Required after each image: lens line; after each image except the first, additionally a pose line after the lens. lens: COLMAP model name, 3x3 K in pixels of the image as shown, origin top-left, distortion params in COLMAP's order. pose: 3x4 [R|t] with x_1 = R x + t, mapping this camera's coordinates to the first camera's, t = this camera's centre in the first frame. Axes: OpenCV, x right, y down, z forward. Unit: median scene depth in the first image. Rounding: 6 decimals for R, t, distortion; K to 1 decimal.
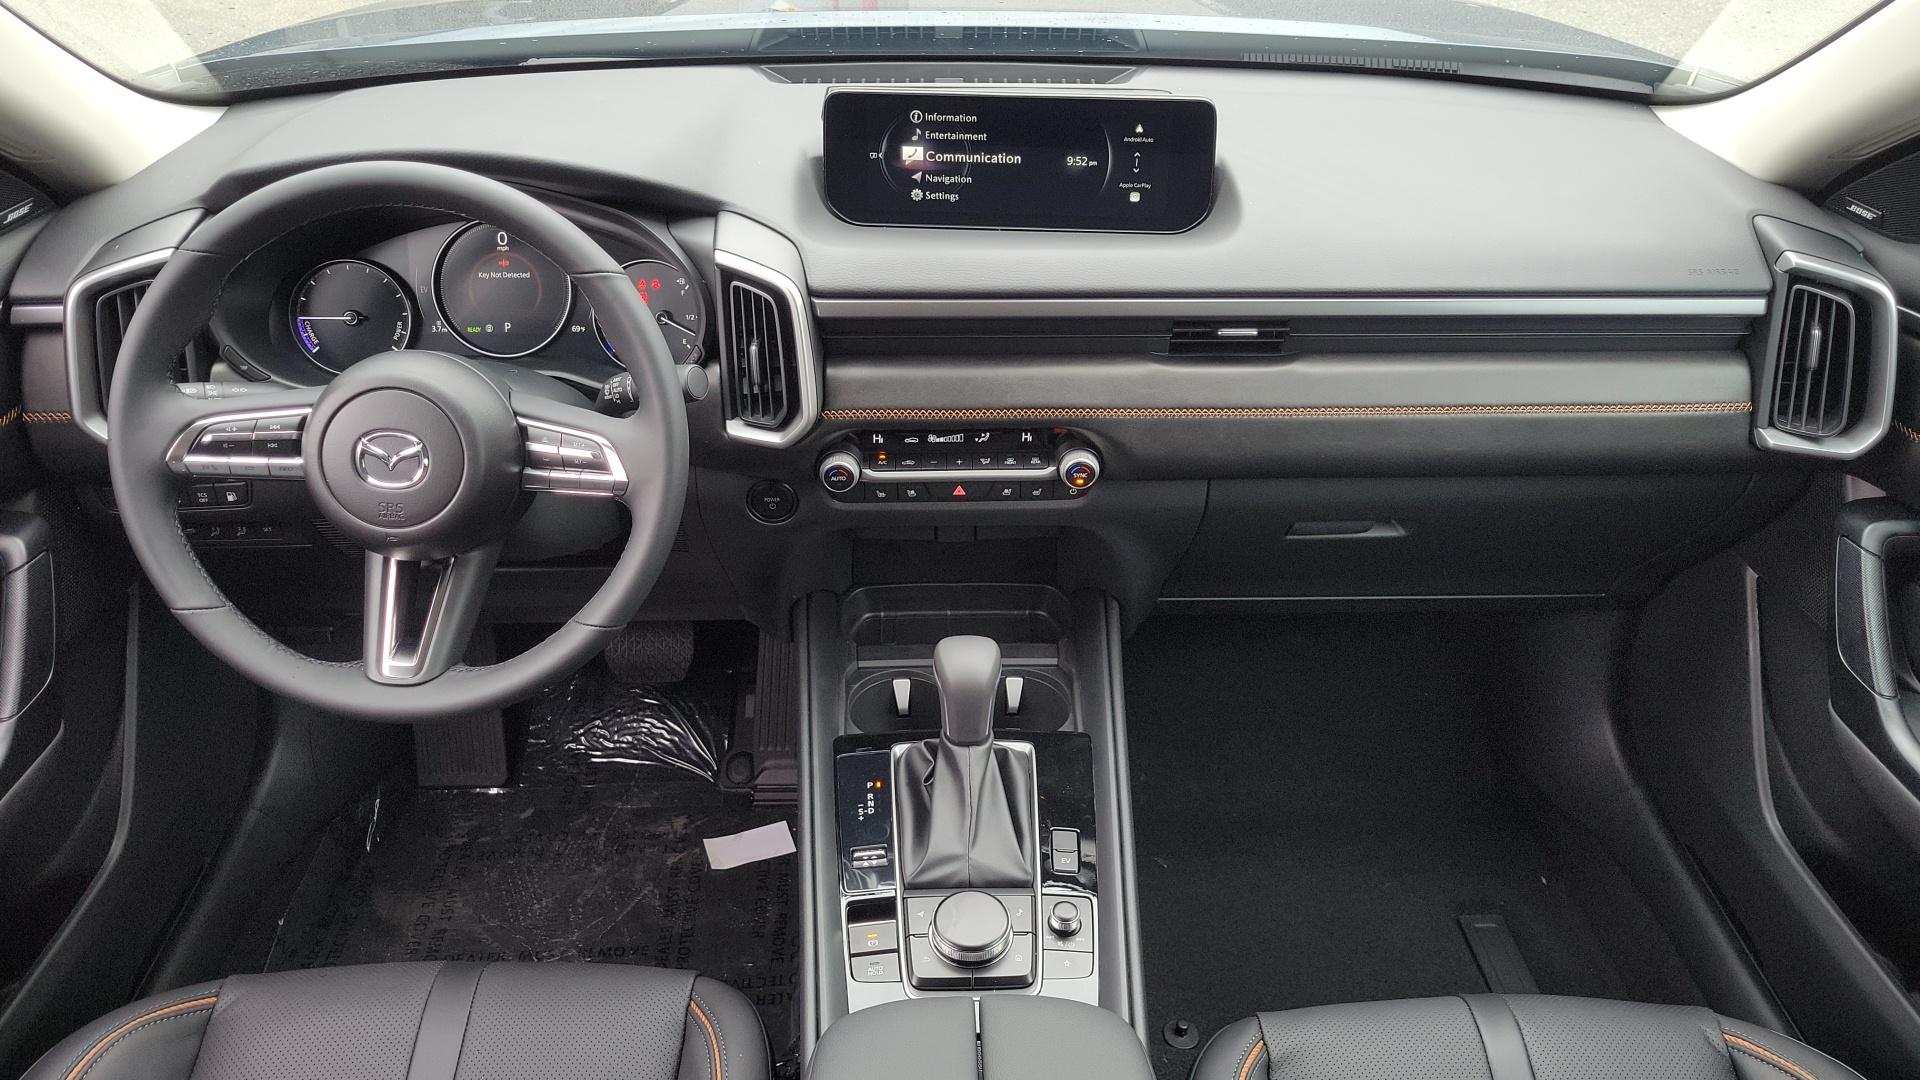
lens RADIAL K [[1420.2, 0, 960.2], [0, 1420.2, 526.2], [0, 0, 1]] dist [0.051103, -0.029498]
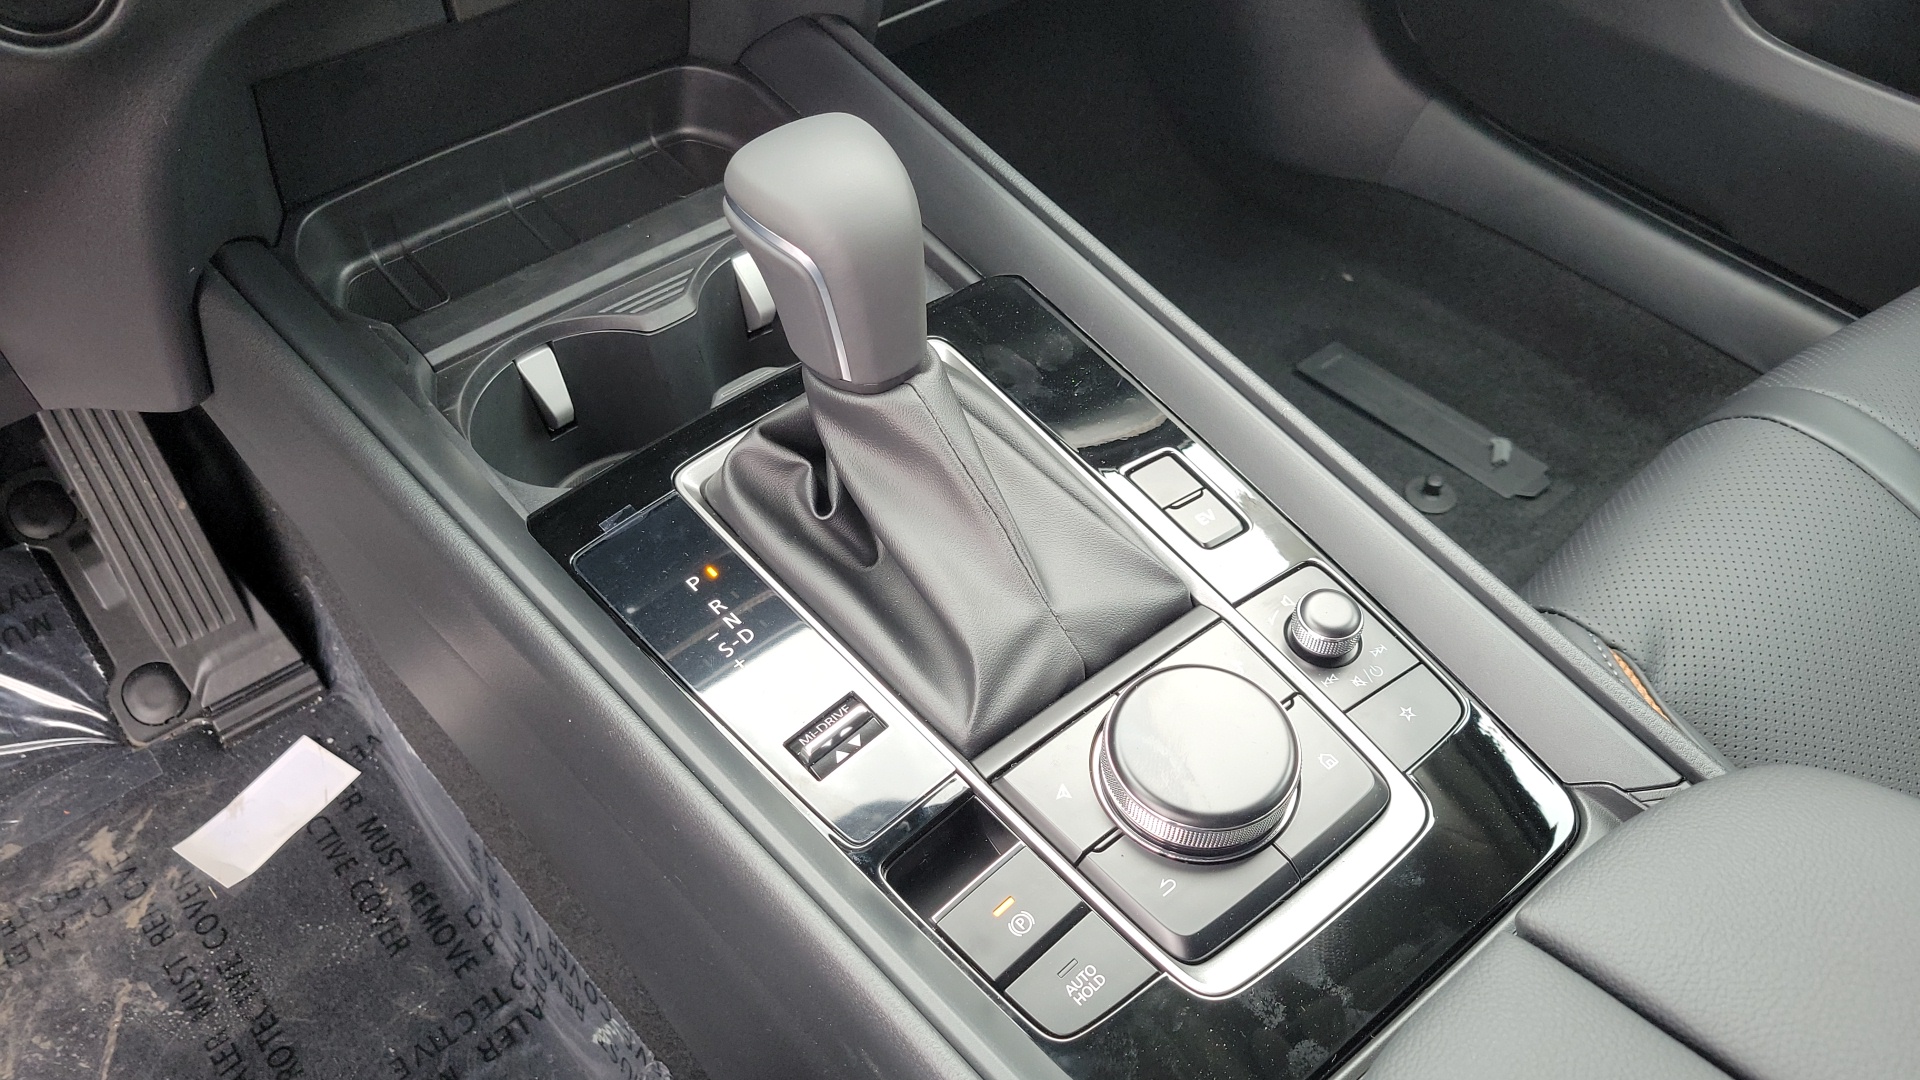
lens RADIAL K [[1456.3, 0, 959.1], [0, 1456.3, 544.1], [0, 0, 1]] dist [0.016738, -0.000139]
pose [[0.795258, -0.461793, 0.392827, -0.154308], [0.339150, 0.875927, 0.343117, 0.053330], [-0.502536, -0.139639, 0.853205, 0.584949]]
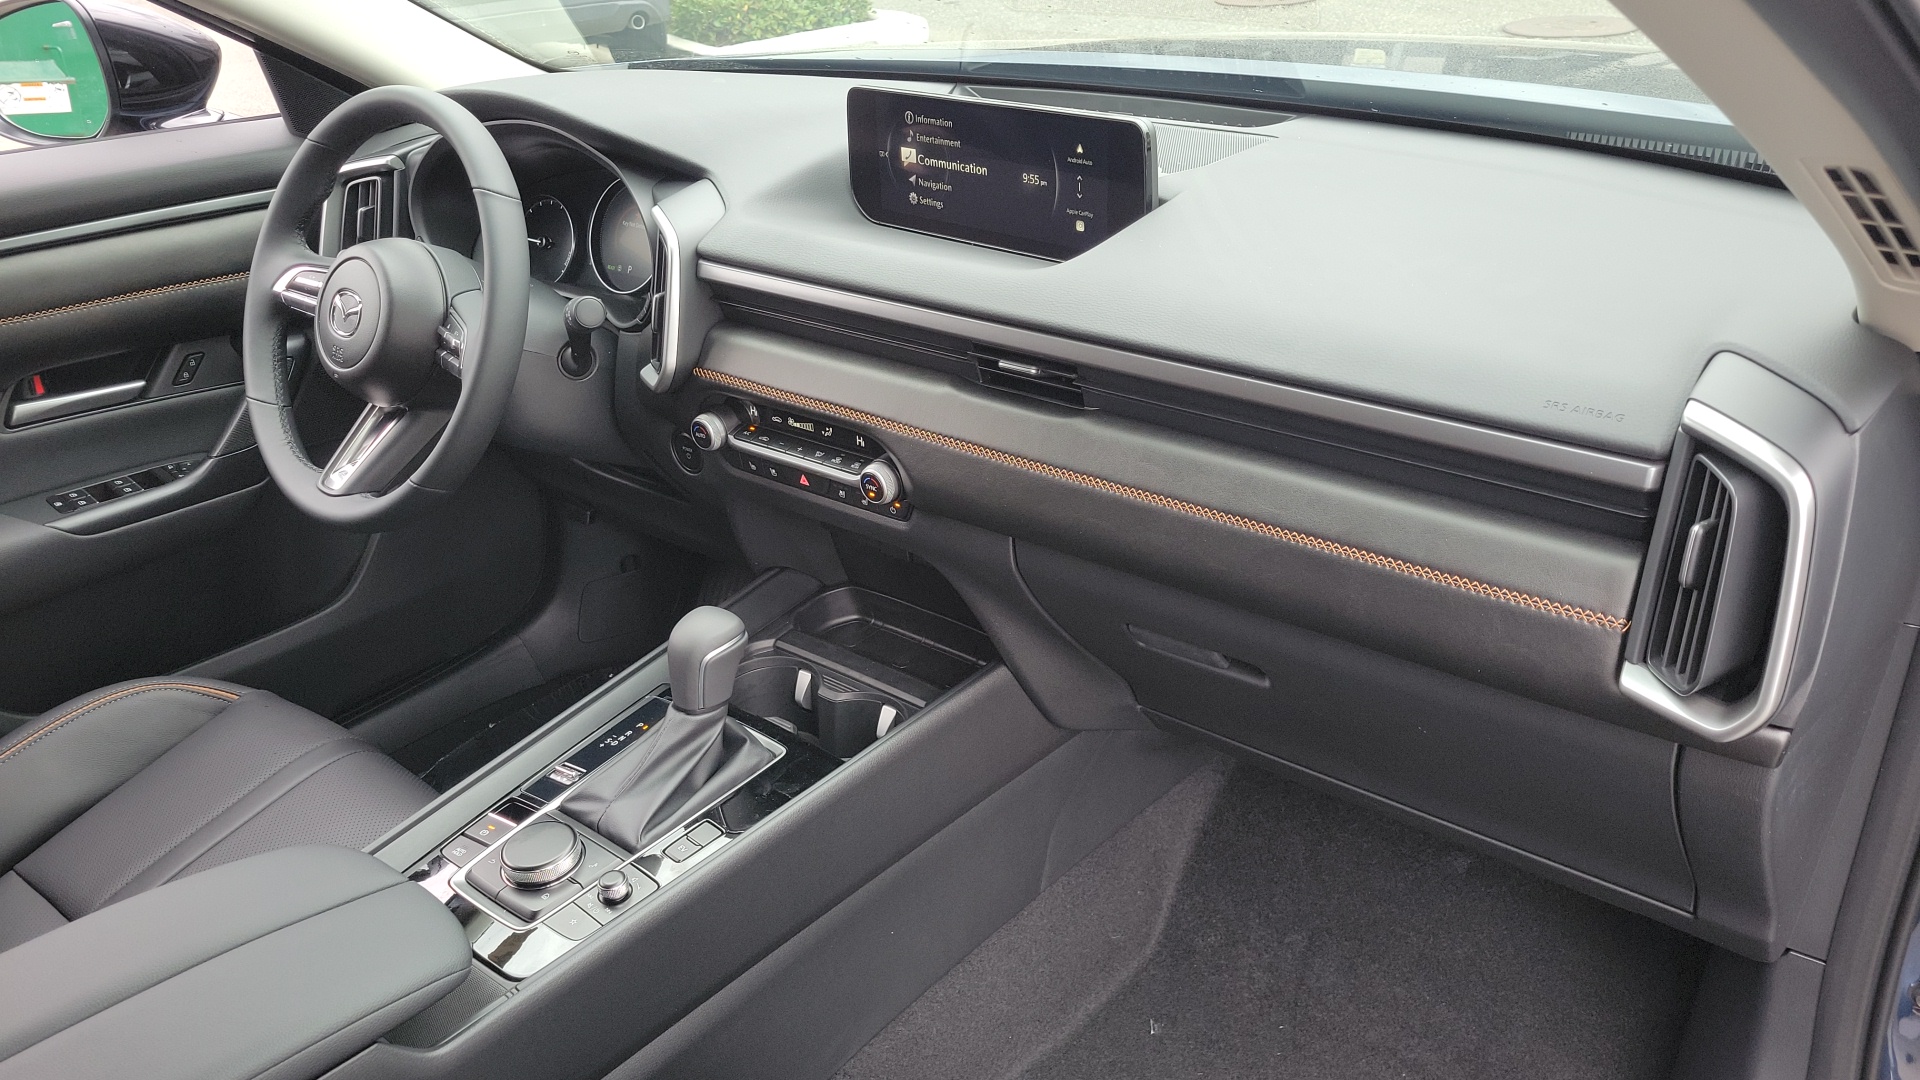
lens RADIAL K [[1421.6, 0, 972.4], [0, 1421.6, 548.9], [0, 0, 1]] dist [0.032471, -0.000725]
pose [[0.757559, 0.259763, -0.598855, 0.680088], [-0.301936, 0.952813, 0.031345, -0.044849], [0.578739, 0.157070, 0.800244, 0.276699]]
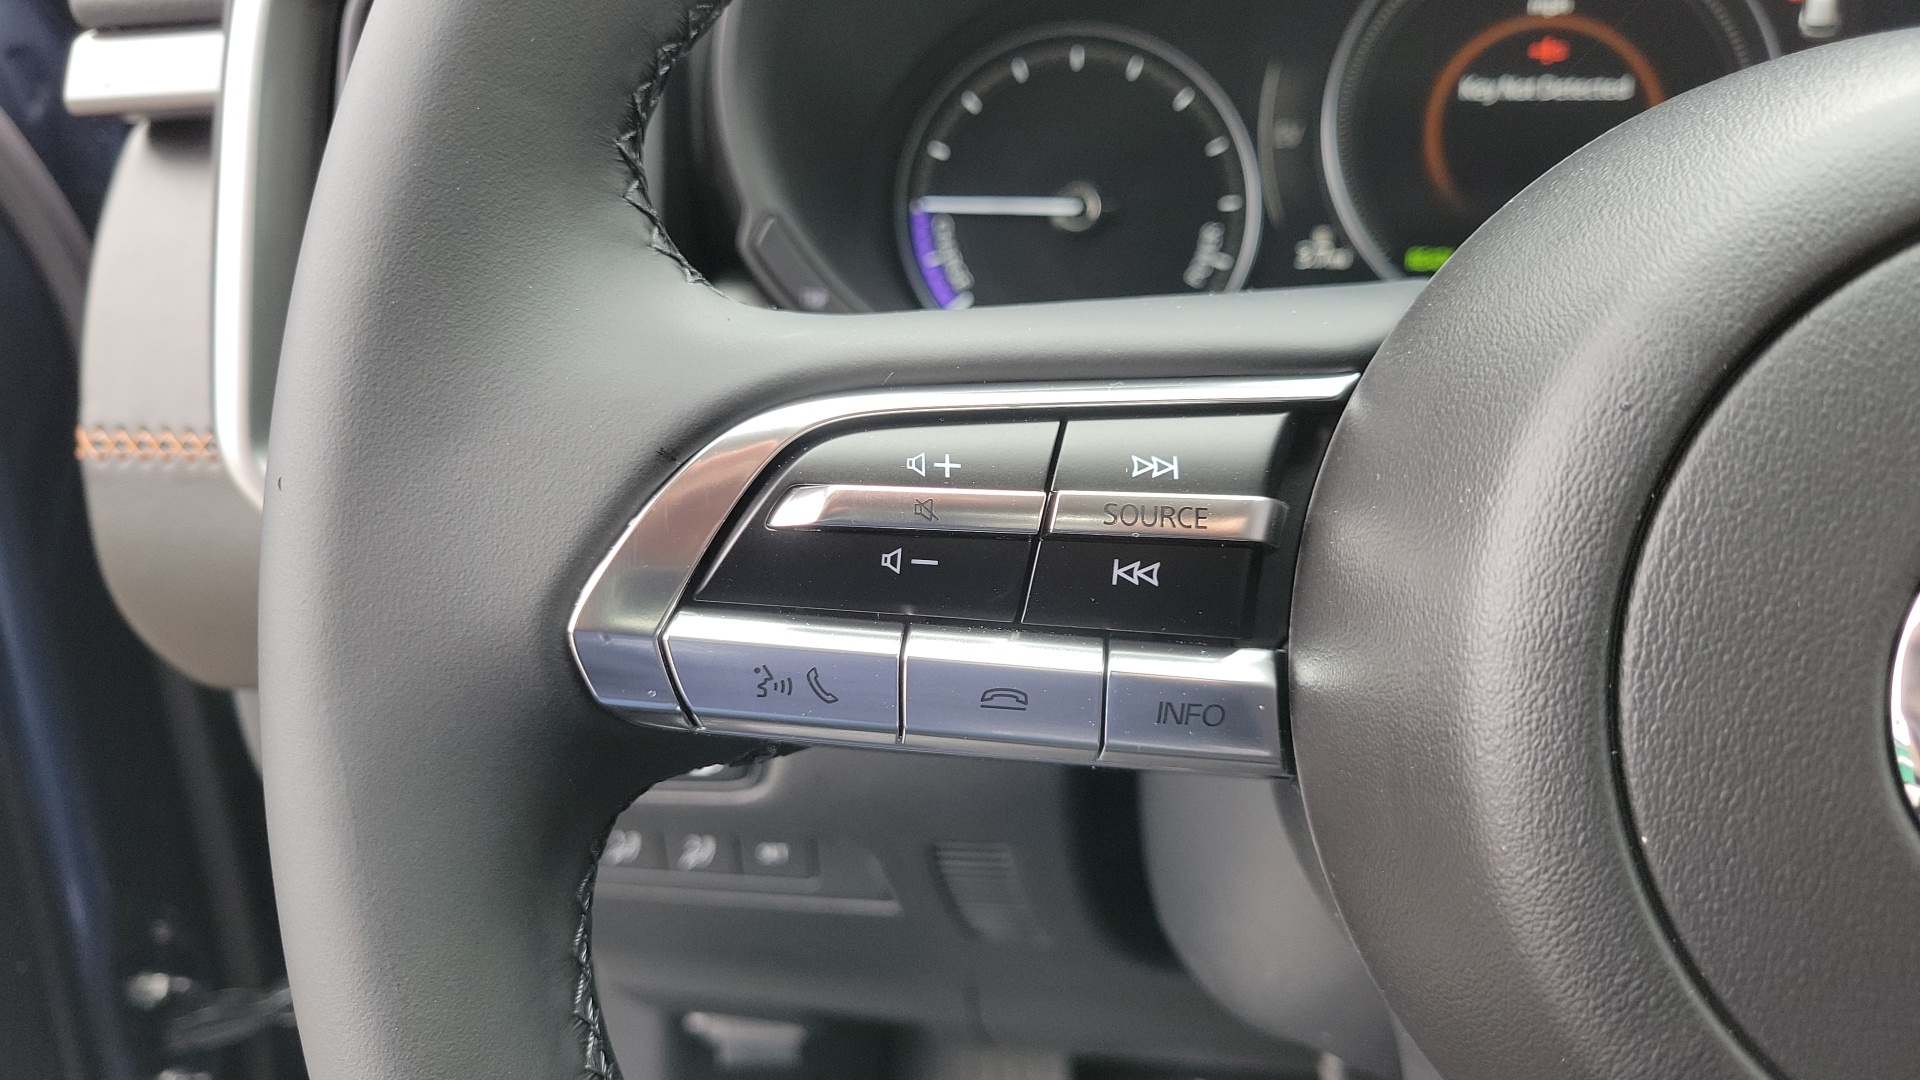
lens RADIAL K [[1512.6, 0, 960.0], [0, 1512.6, 540.0], [0, 0, 1]] dist [-0.016322, -0.002272]
pose [[0.980353, 0.042050, -0.192719, -0.390846], [-0.064936, 0.991354, -0.114018, -0.032409], [0.186258, 0.124292, 0.974607, 0.689668]]
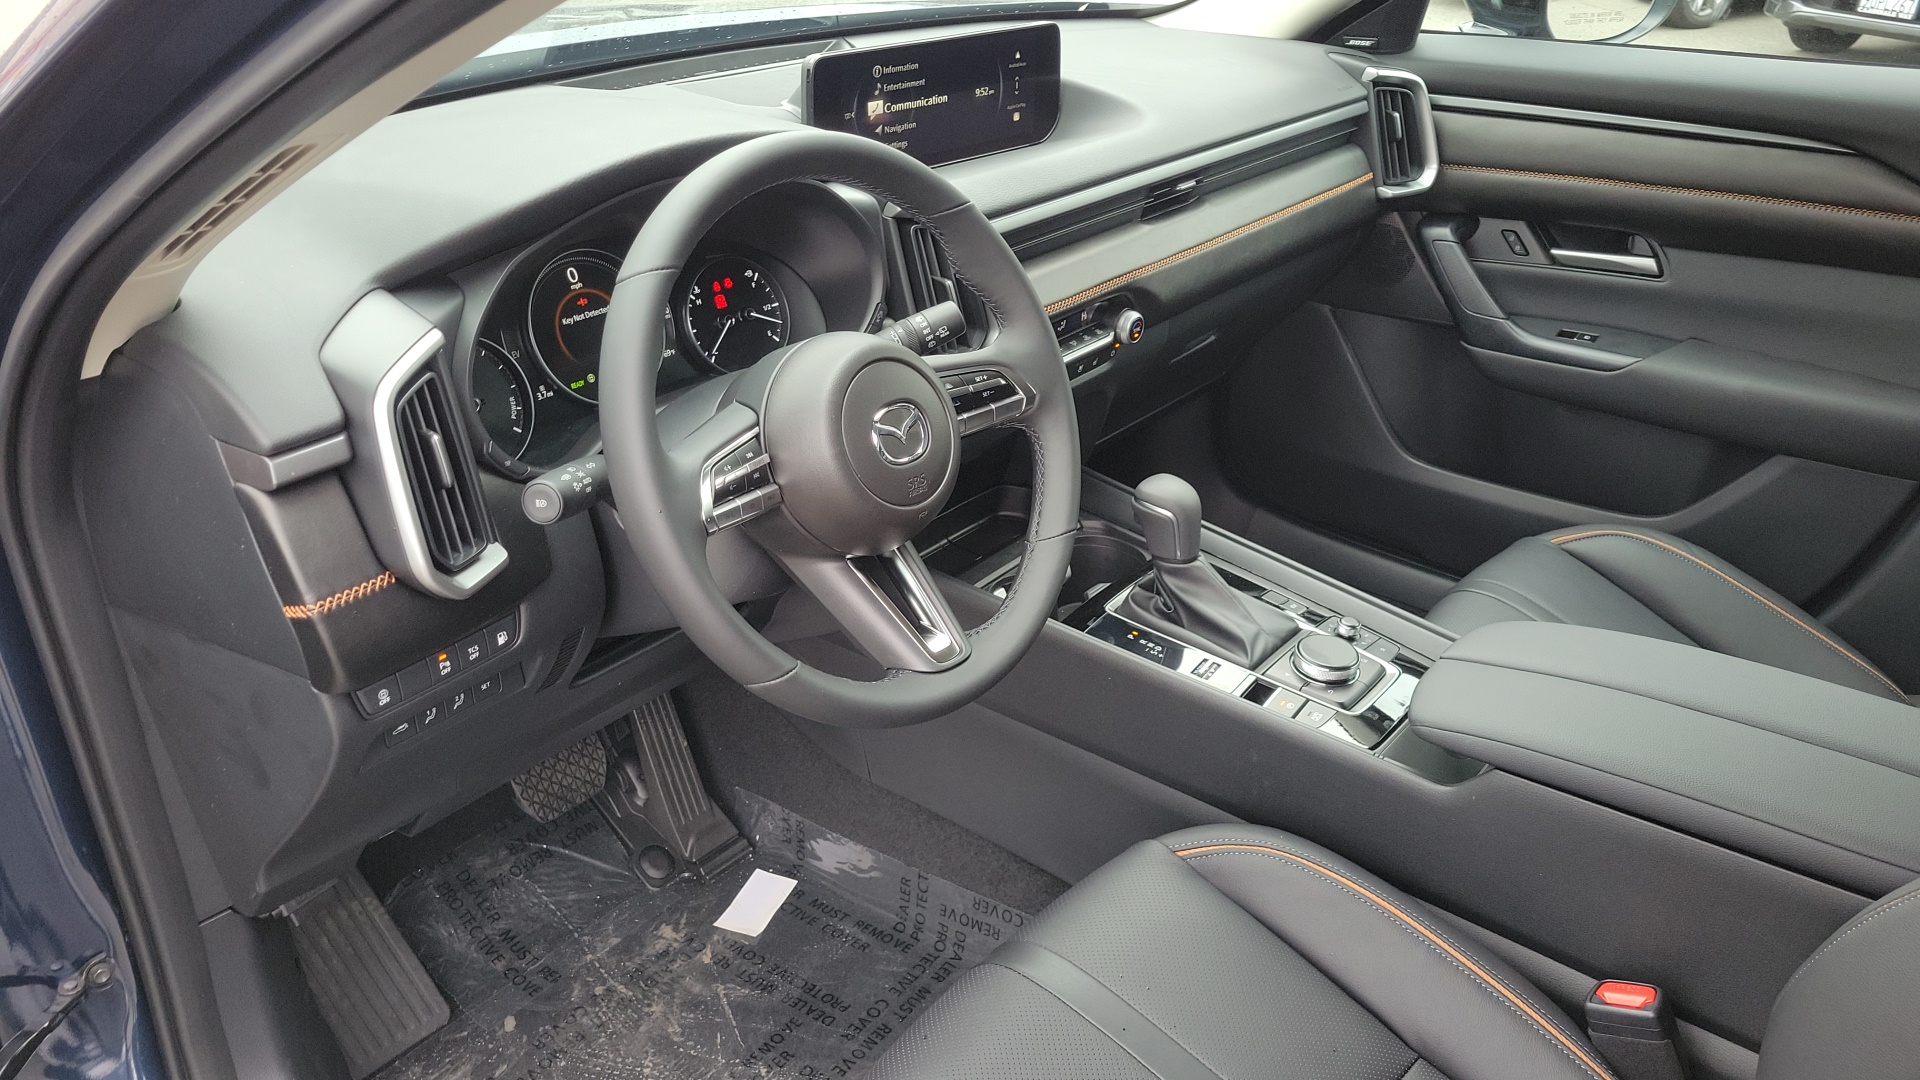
lens RADIAL K [[1421.6, 0, 972.4], [0, 1421.6, 548.9], [0, 0, 1]] dist [0.032471, -0.000725]
pose [[0.646703, -0.356954, 0.674062, -0.835926], [0.391012, 0.913928, 0.108835, -0.049168], [-0.654893, 0.193183, 0.730613, 0.242269]]
